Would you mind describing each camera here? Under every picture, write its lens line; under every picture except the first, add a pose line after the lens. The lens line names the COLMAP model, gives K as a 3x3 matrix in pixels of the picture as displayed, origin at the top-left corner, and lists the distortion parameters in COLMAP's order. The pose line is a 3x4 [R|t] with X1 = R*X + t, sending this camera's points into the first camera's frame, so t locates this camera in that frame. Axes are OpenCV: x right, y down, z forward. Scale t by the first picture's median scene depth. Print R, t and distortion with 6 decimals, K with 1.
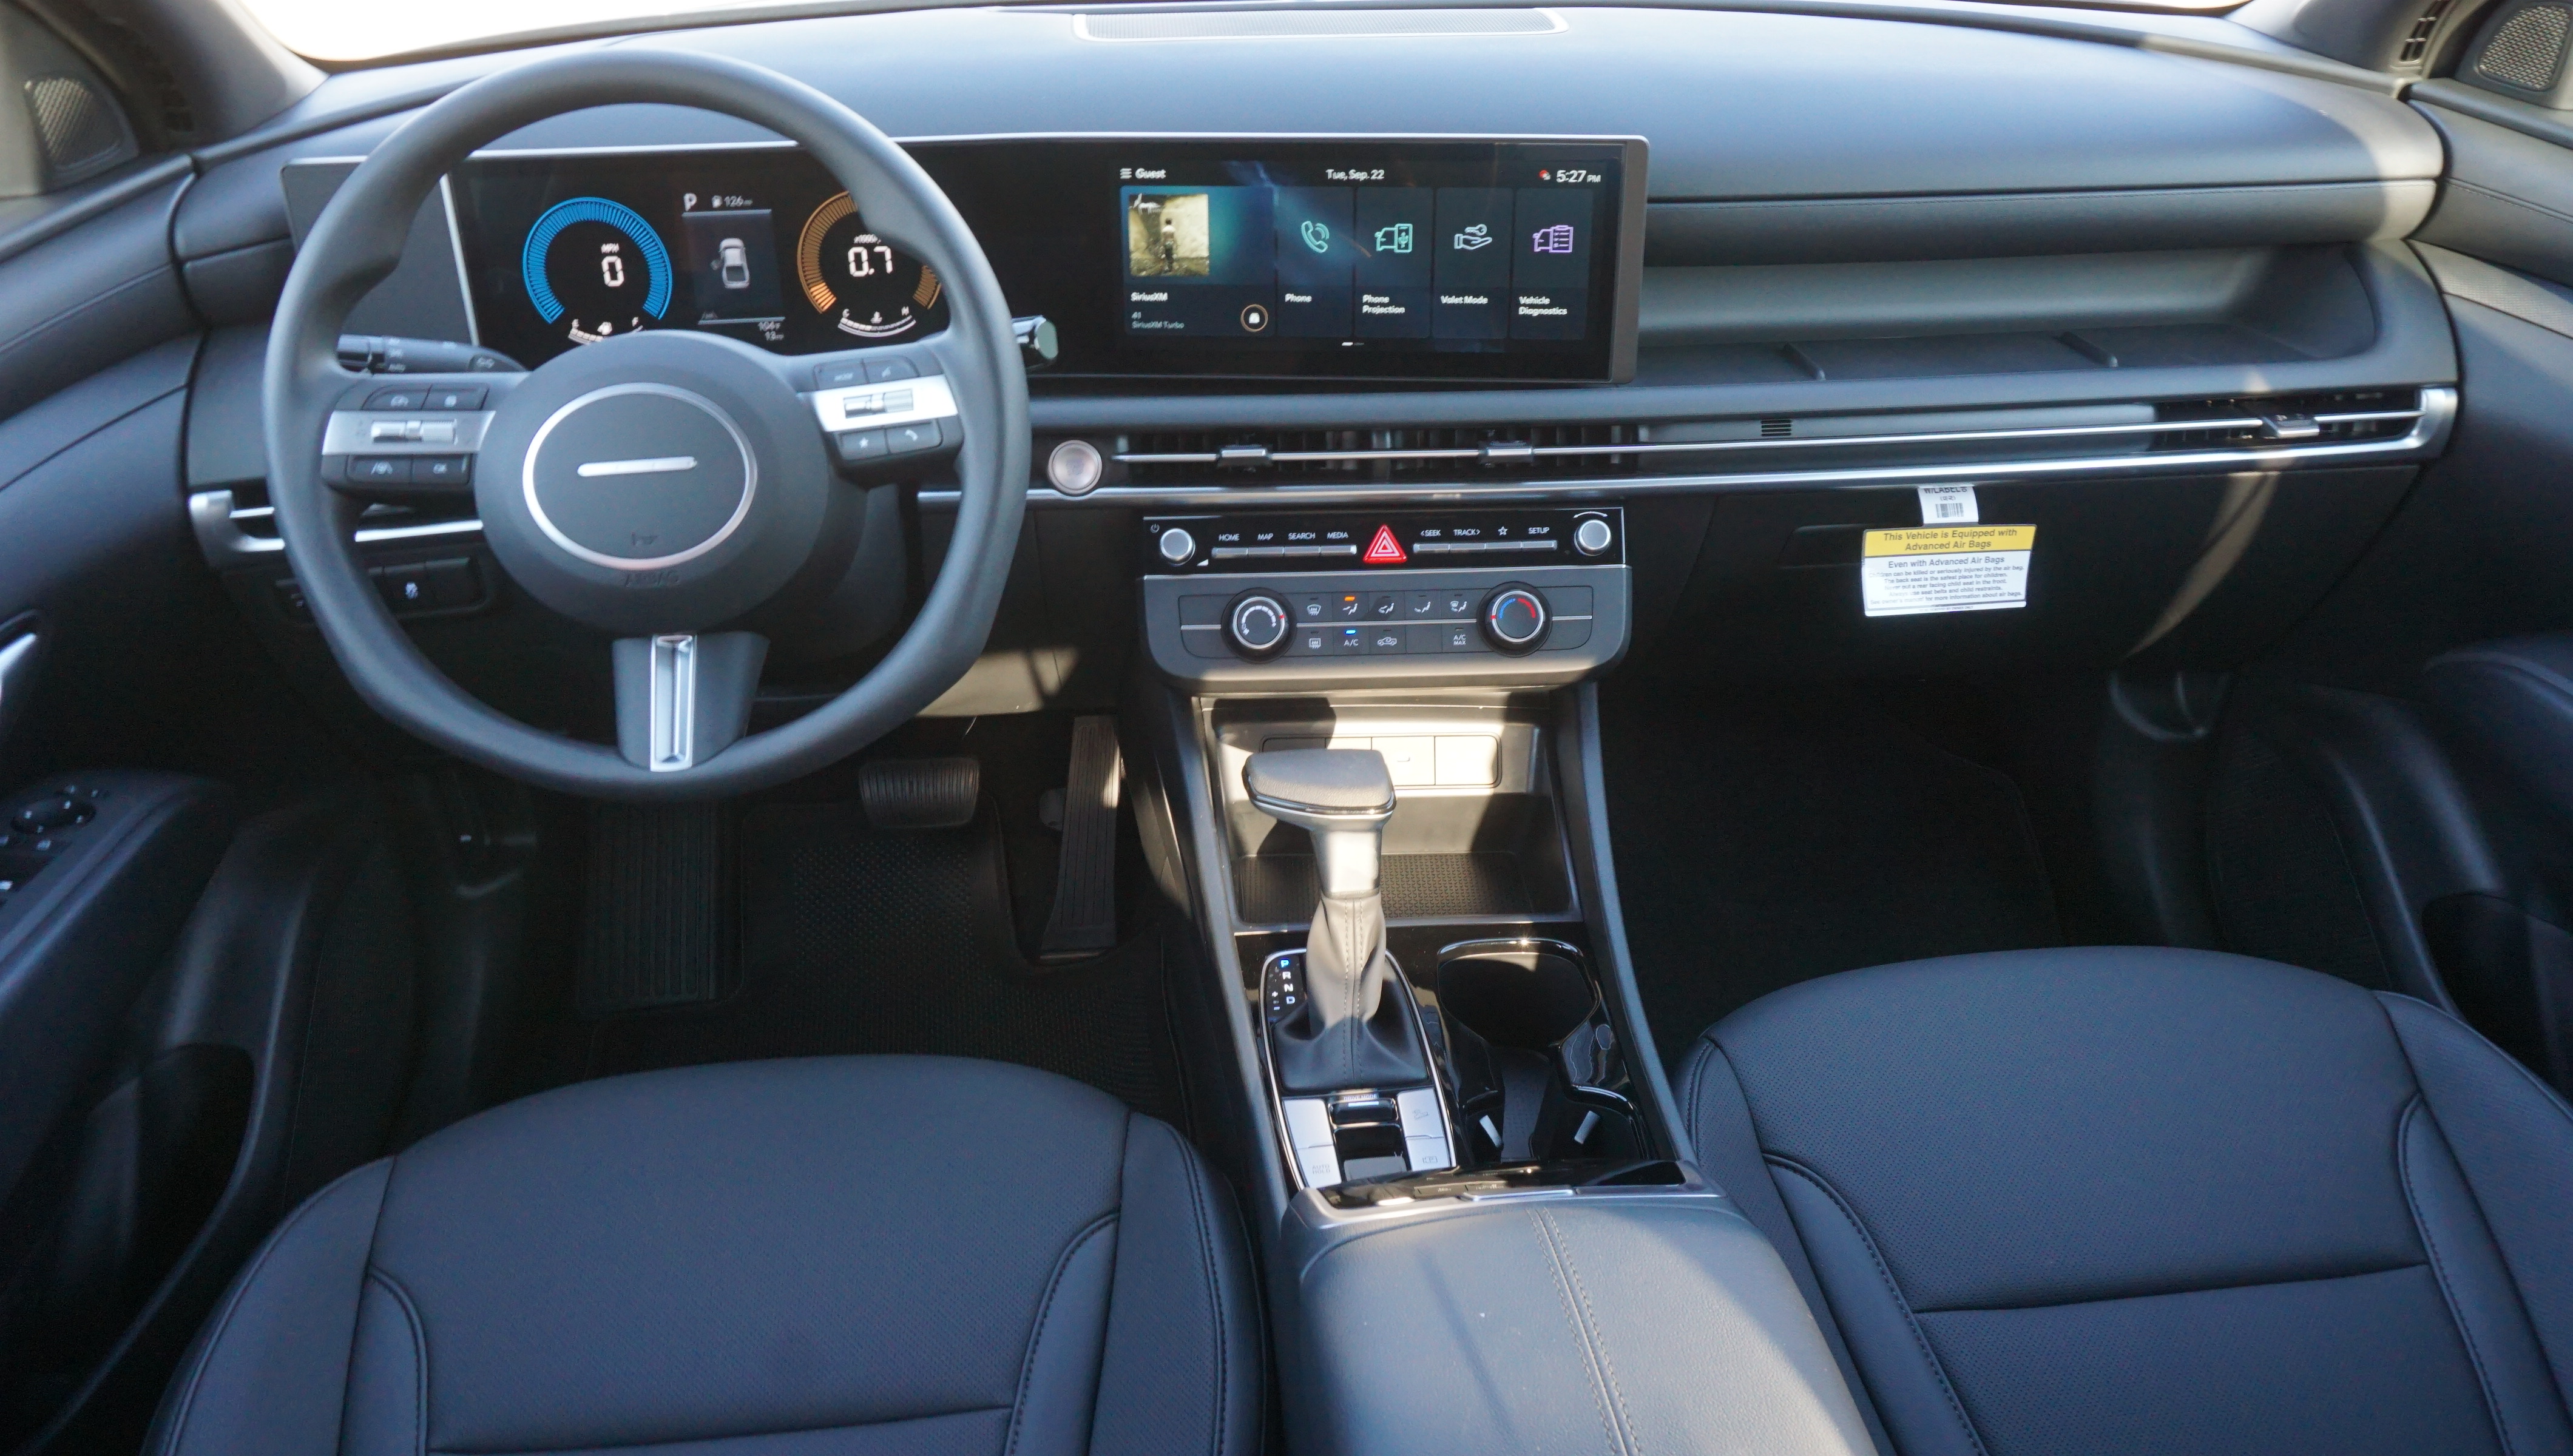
lens RADIAL K [[1711.6, 0, 1340.7], [0, 1711.6, 711.7], [0, 0, 1]] dist [-0.039925, 0.027941]
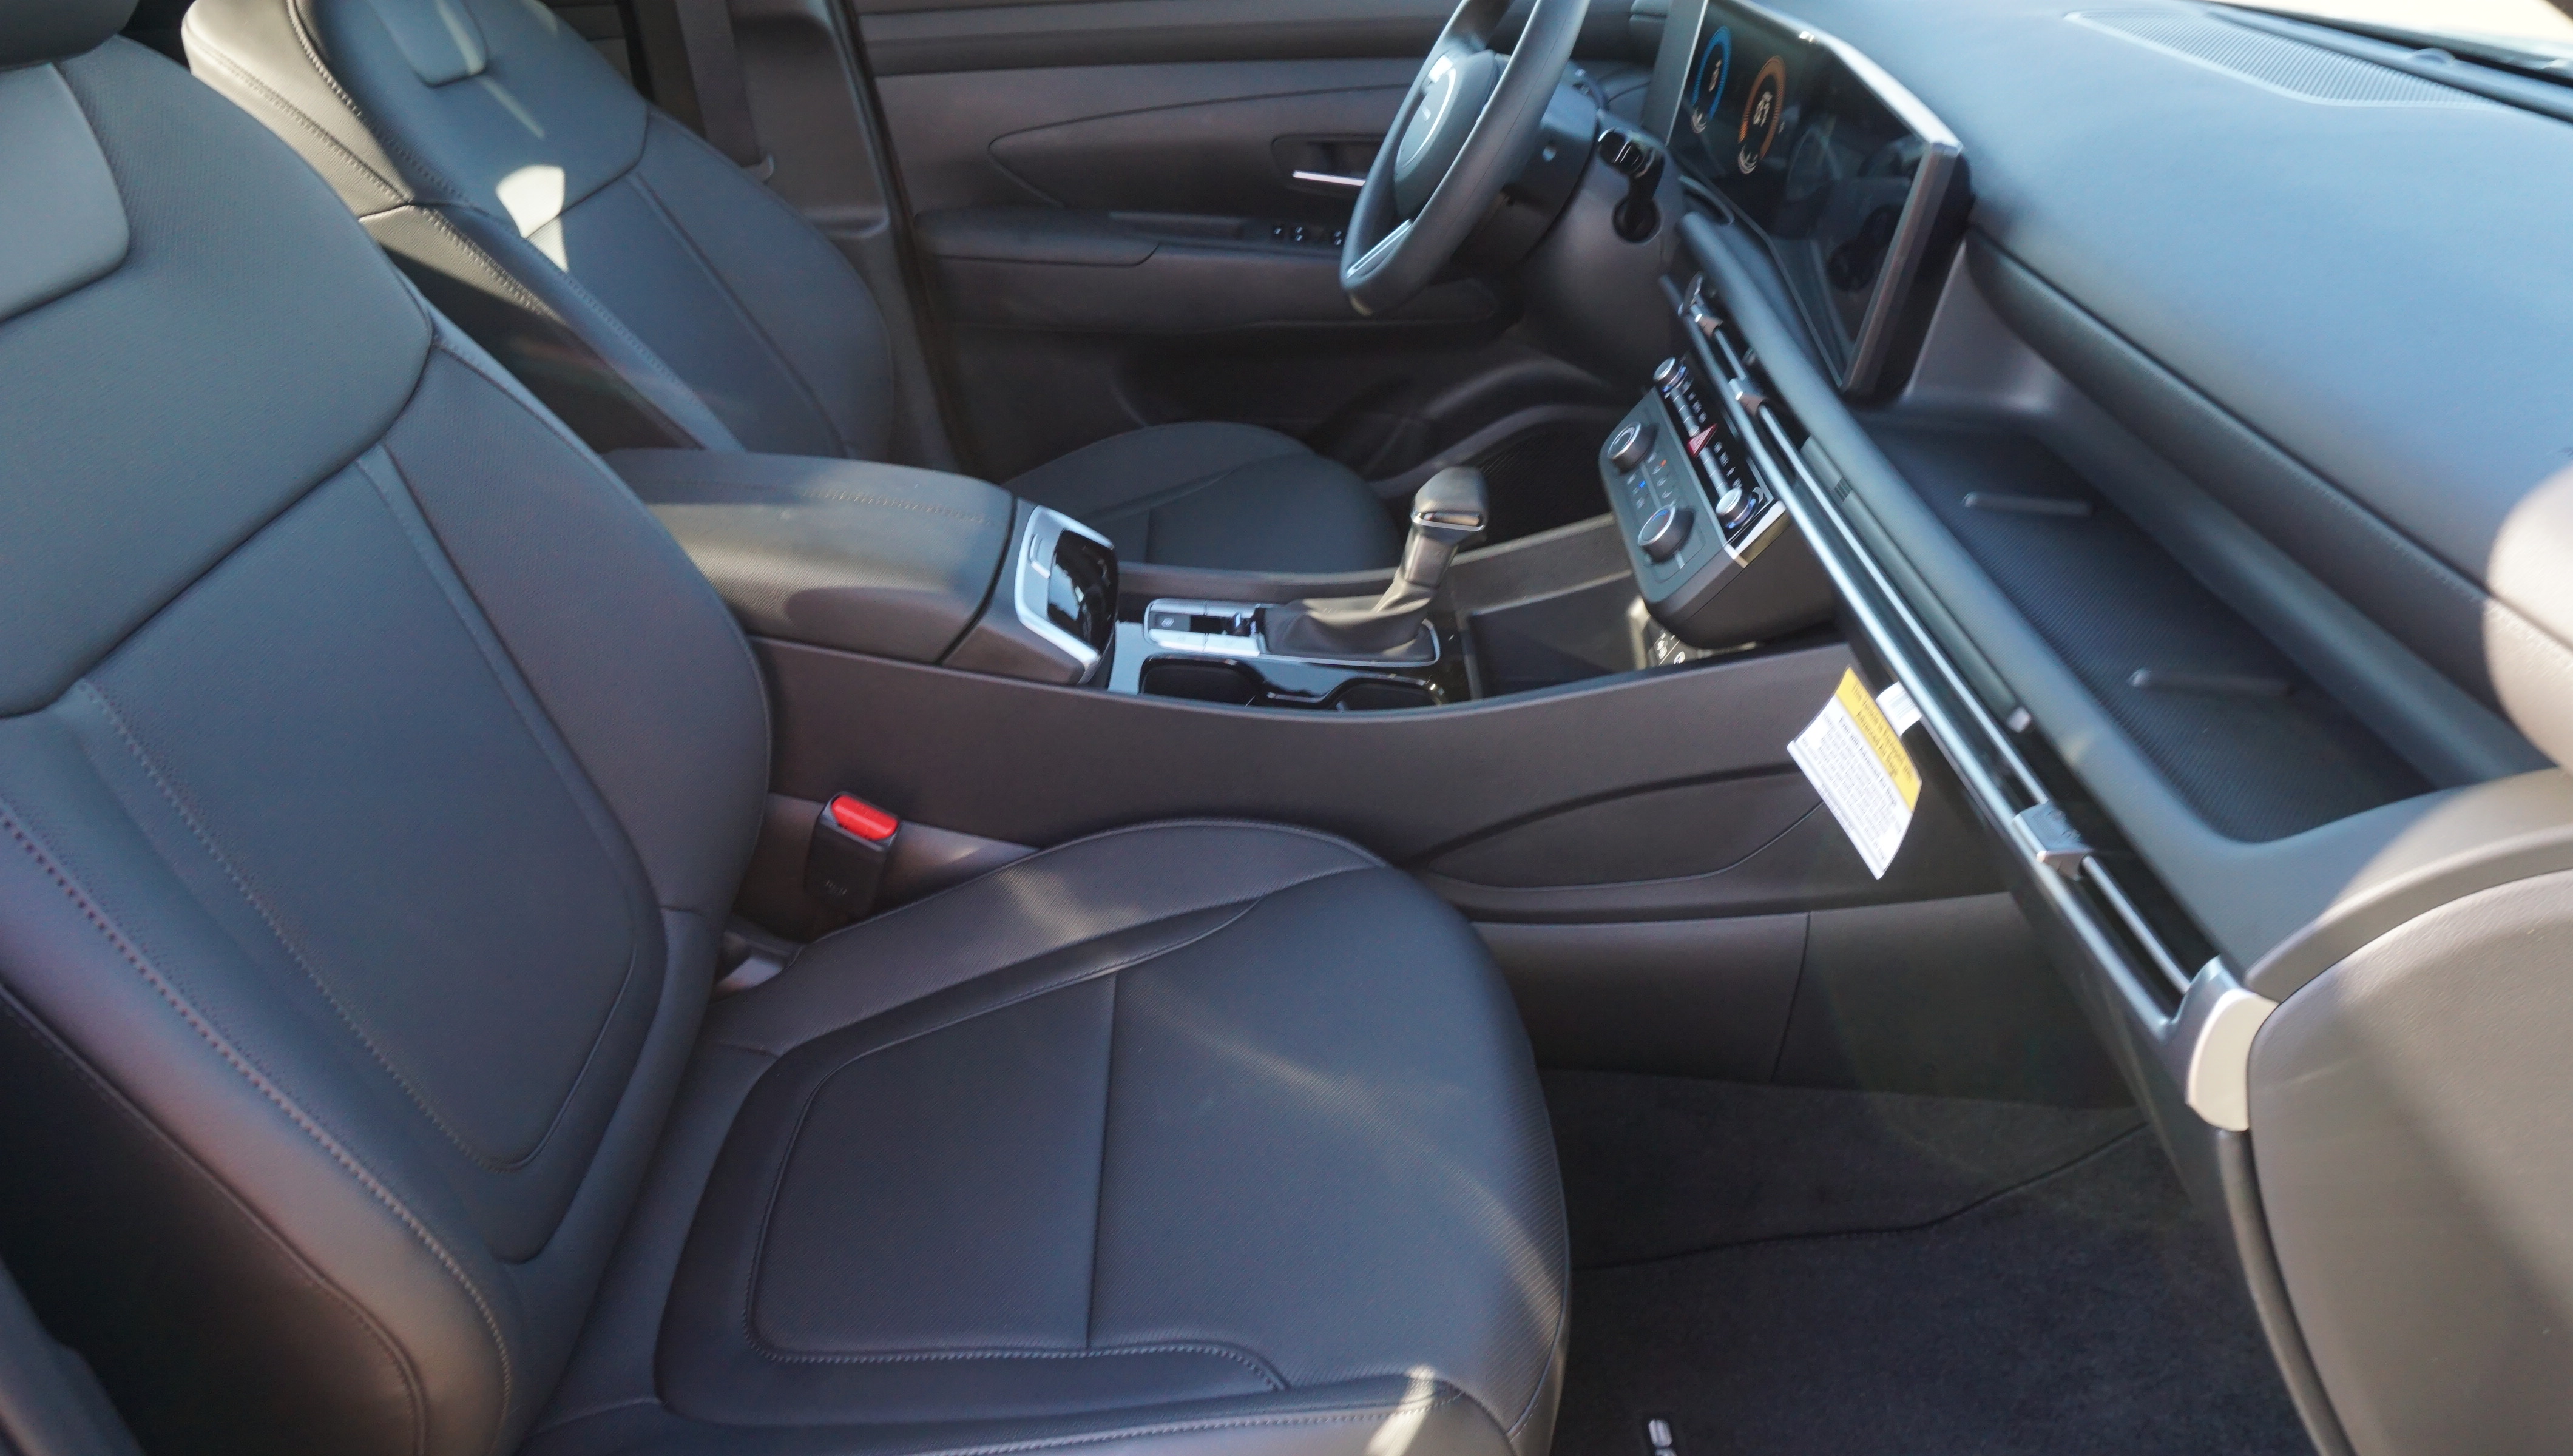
lens RADIAL K [[1711.6, 0, 1280.3], [0, 1711.6, 706.7], [0, 0, 1]] dist [-0.039925, 0.027941]
pose [[-0.072601, 0.495959, -0.865306, 1.090700], [-0.533804, 0.713548, 0.453765, -0.331946], [0.842486, 0.494847, 0.212941, 0.635080]]
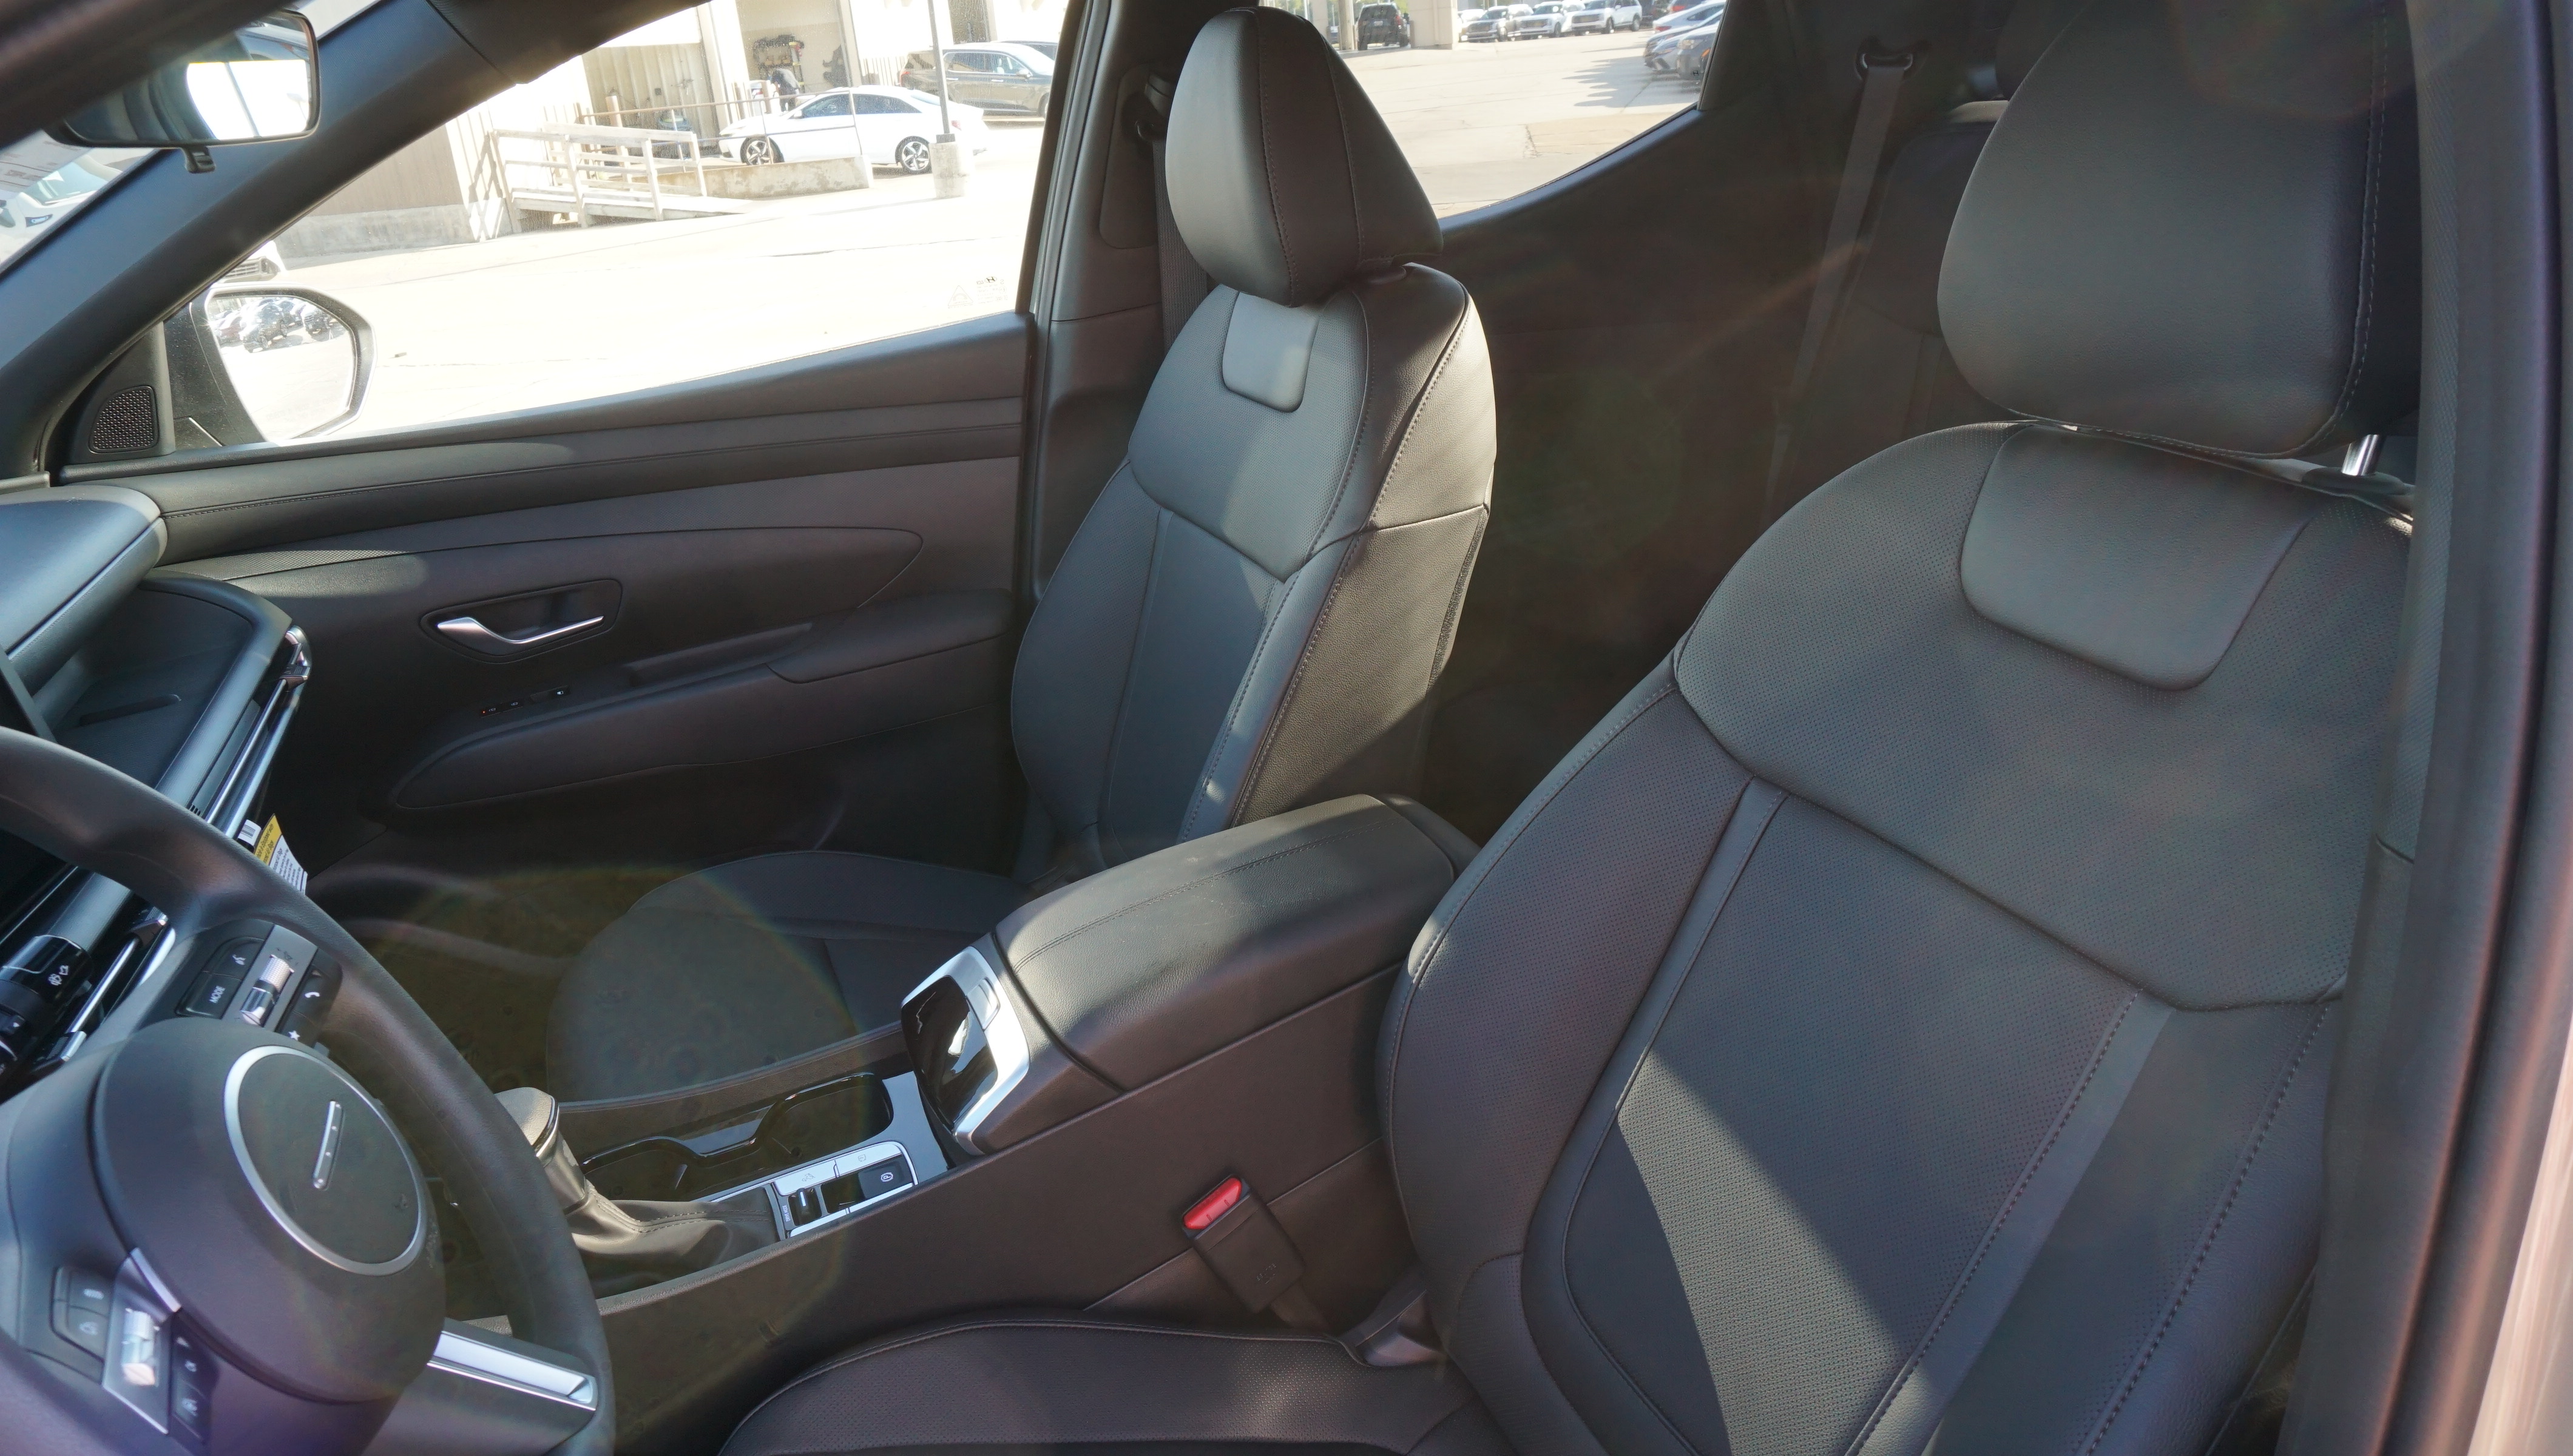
lens RADIAL K [[1711.6, 0, 1277.3], [0, 1711.6, 730.7], [0, 0, 1]] dist [-0.039925, 0.027941]
pose [[-0.283796, -0.320653, 0.903682, -0.892532], [0.571878, 0.699878, 0.427932, -0.270377], [-0.769685, 0.638241, -0.015249, 0.462474]]
